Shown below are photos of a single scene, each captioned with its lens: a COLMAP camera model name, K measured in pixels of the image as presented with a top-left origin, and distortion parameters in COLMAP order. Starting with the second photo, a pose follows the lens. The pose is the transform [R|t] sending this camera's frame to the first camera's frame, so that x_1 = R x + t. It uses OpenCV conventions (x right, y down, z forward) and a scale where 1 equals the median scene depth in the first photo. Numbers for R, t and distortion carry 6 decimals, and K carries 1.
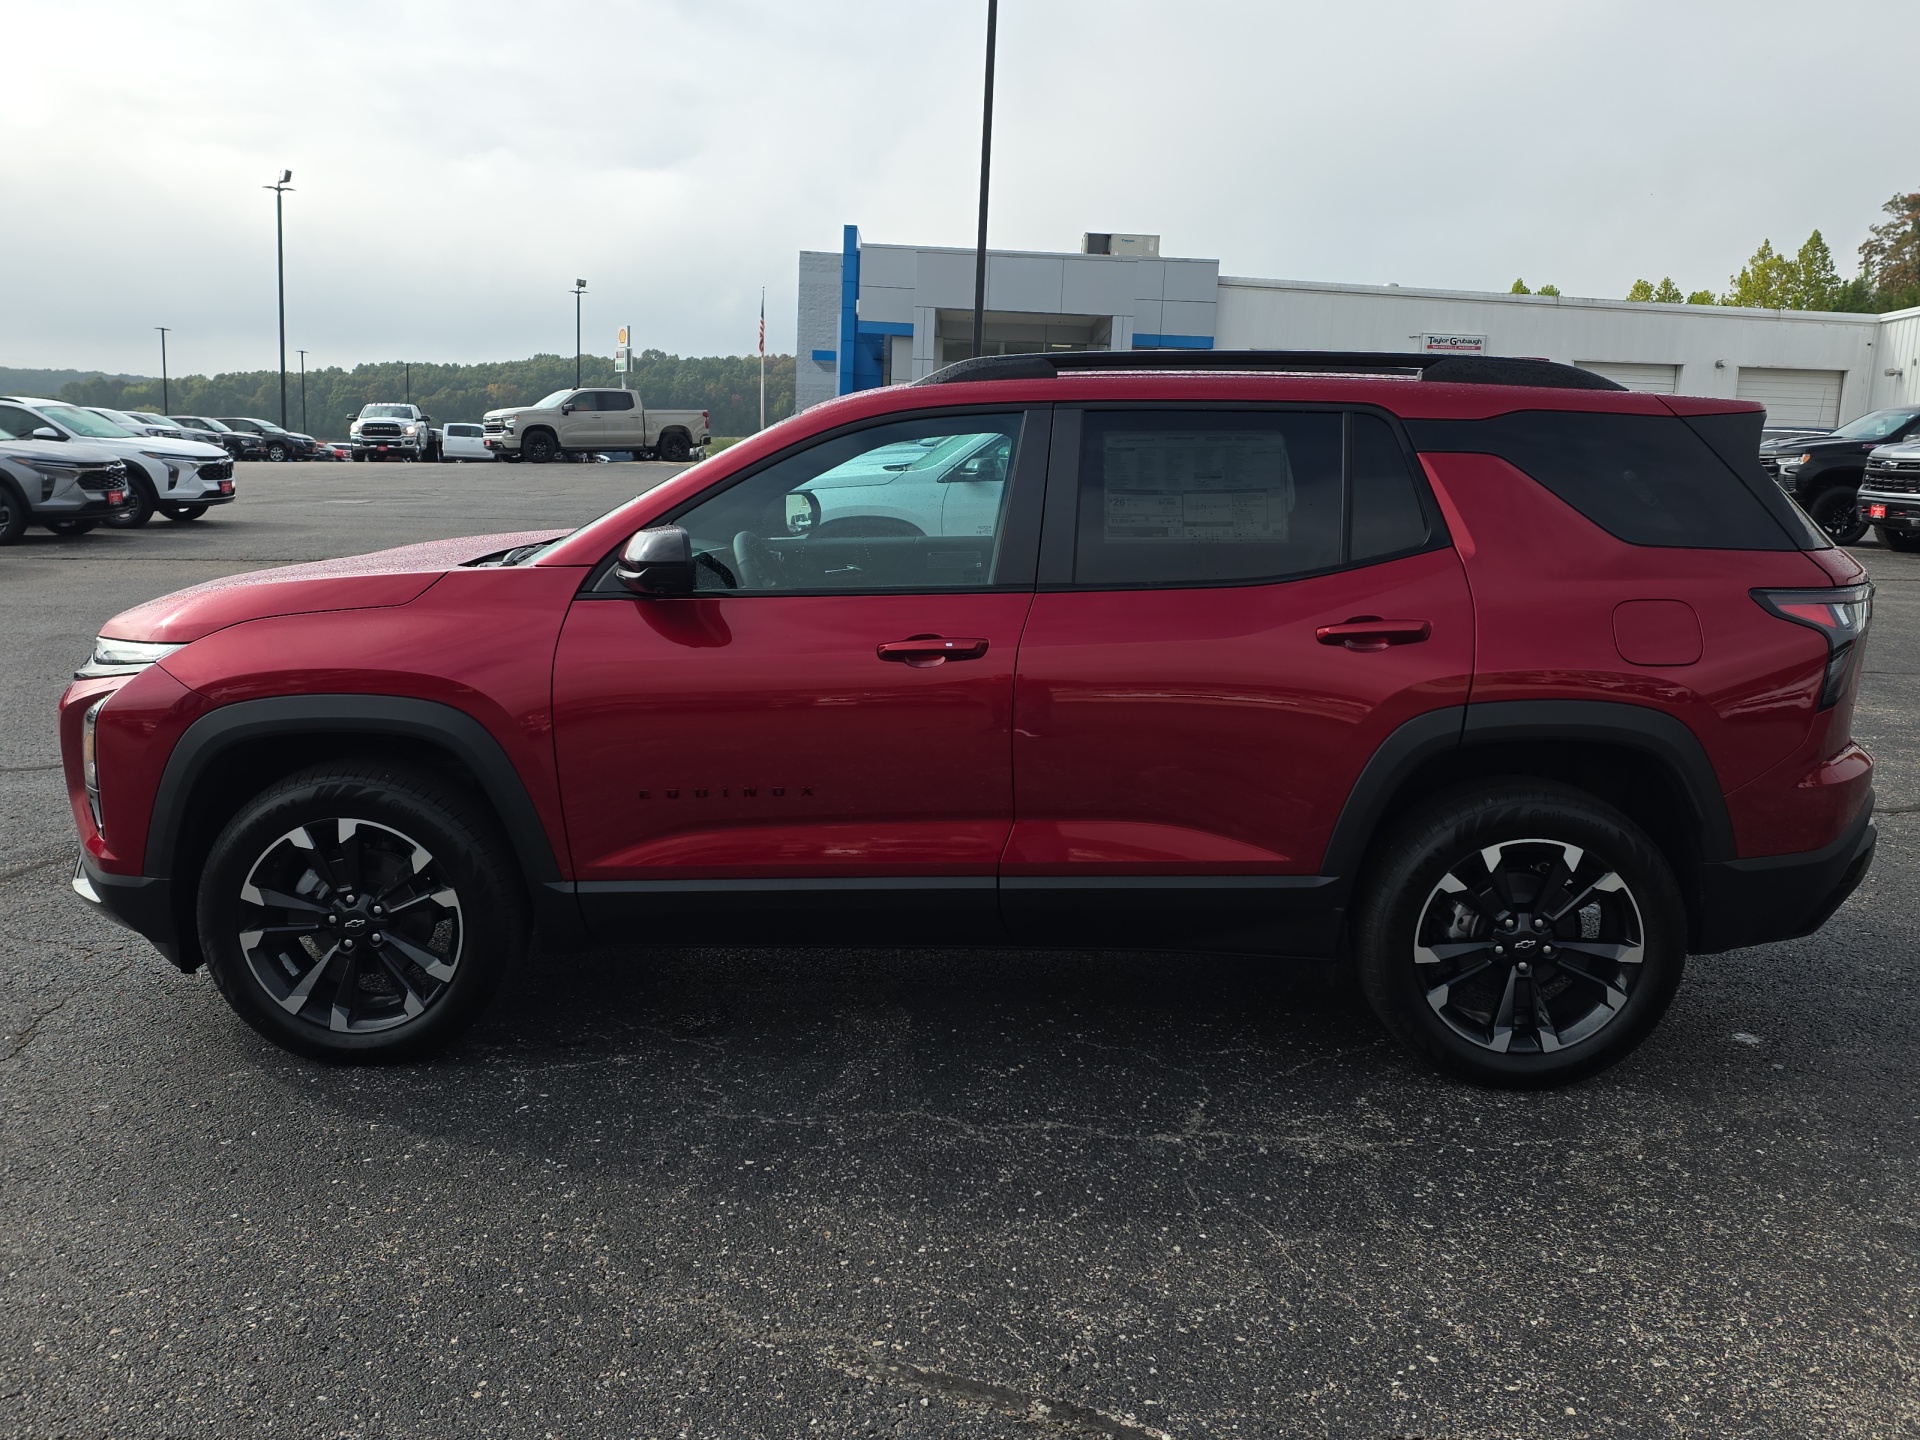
lens RADIAL K [[1598.8, 0, 1002.4], [0, 1598.8, 742.8], [0, 0, 1]] dist [0.075501, -0.073658]
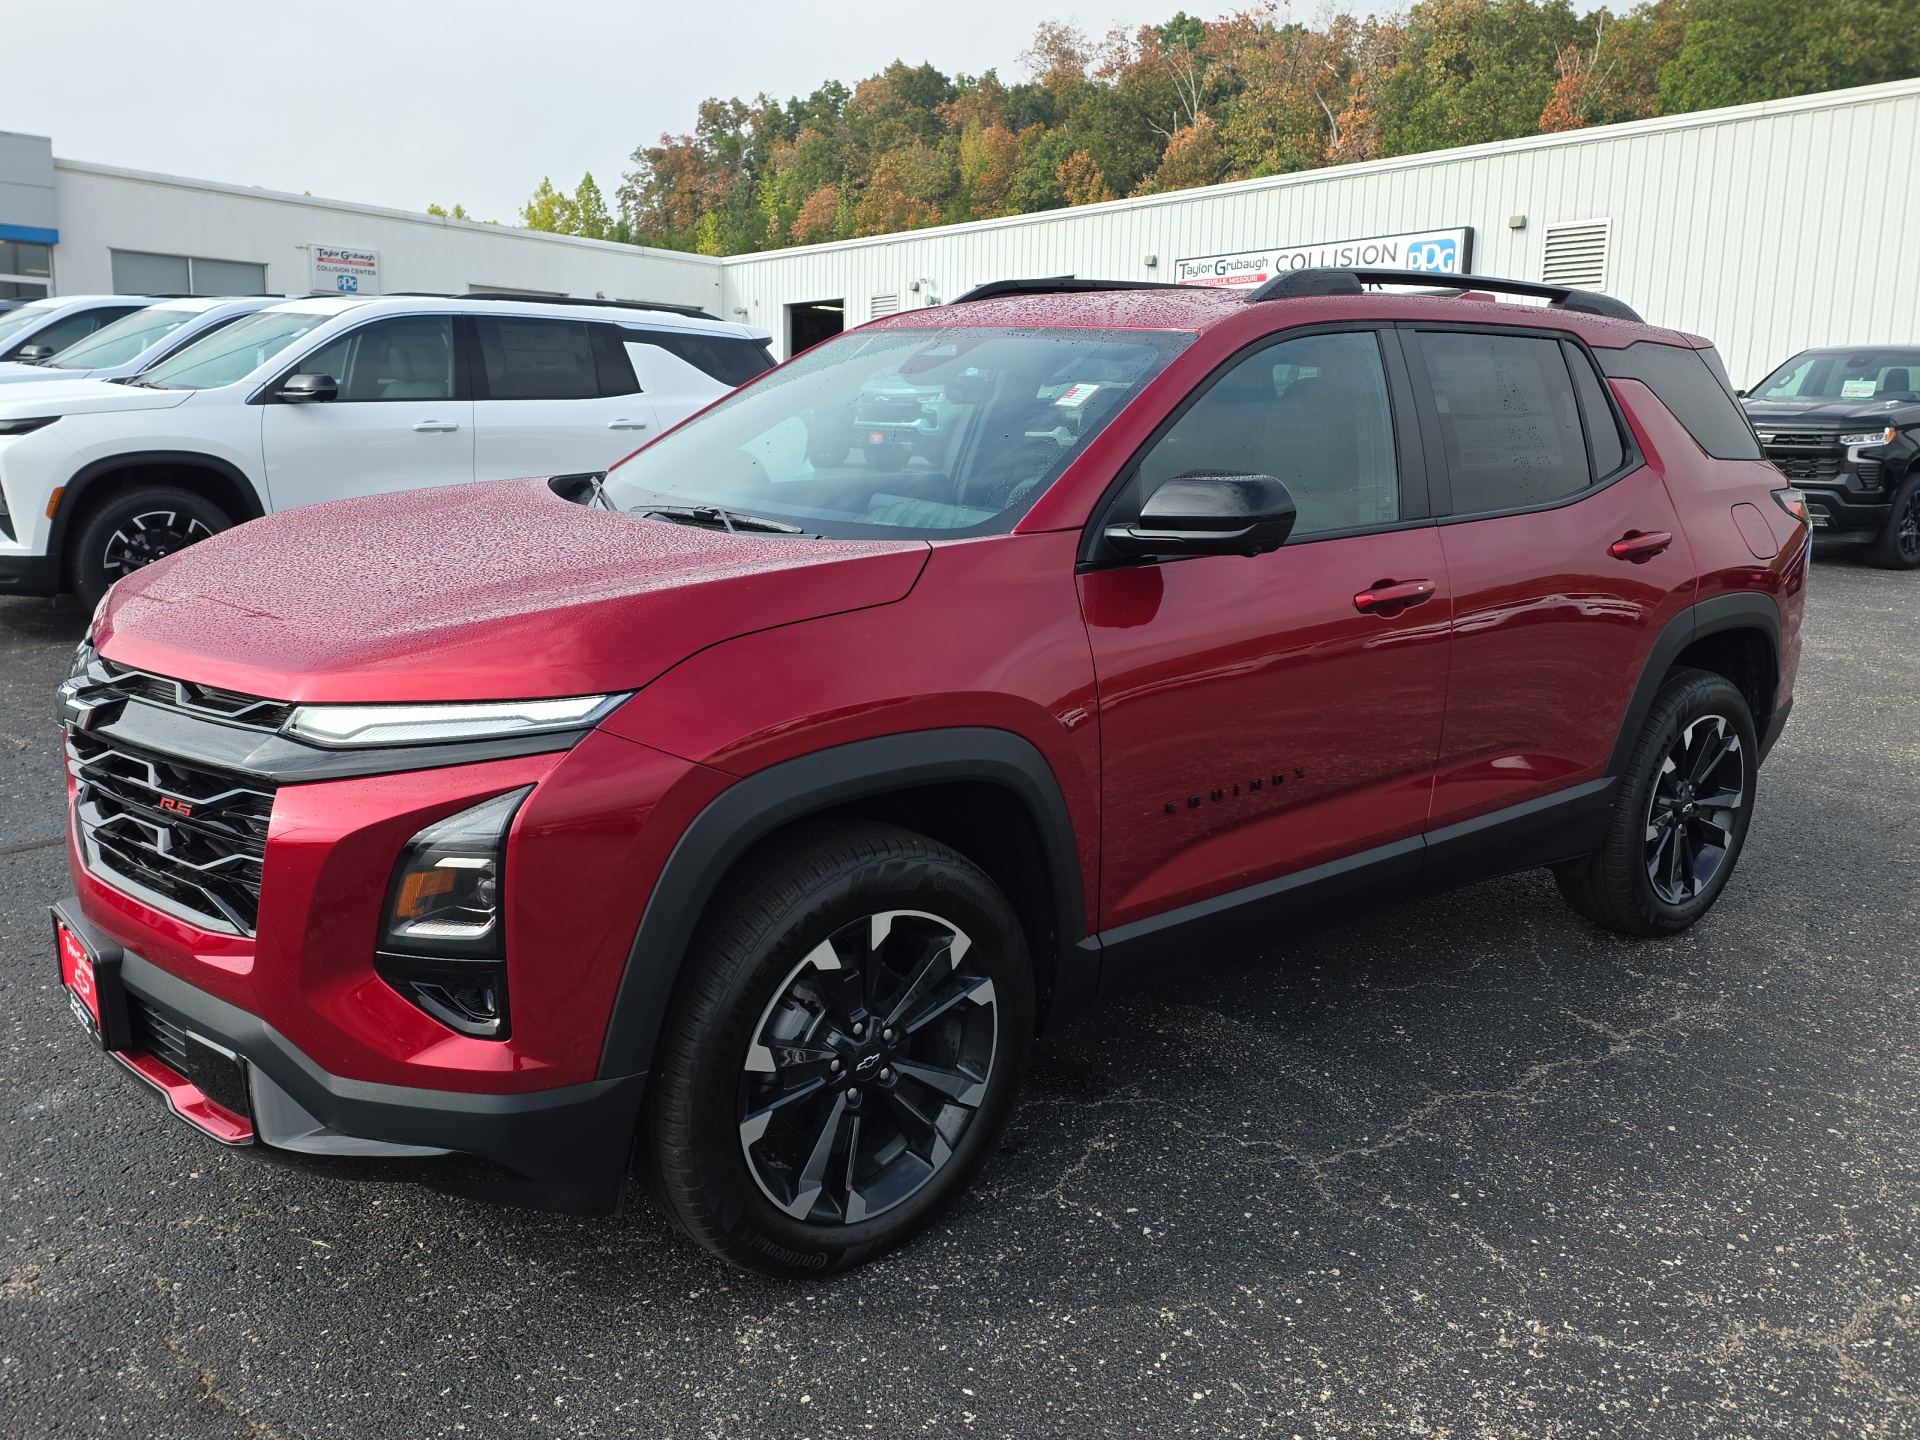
lens RADIAL K [[1598.8, 0, 960.8], [0, 1598.8, 712.9], [0, 0, 1]] dist [0.075501, -0.073658]
pose [[0.748878, -0.128766, 0.650078, -0.795041], [0.110445, 0.991473, 0.069159, -0.079755], [-0.653440, 0.020006, 0.756714, 0.447336]]
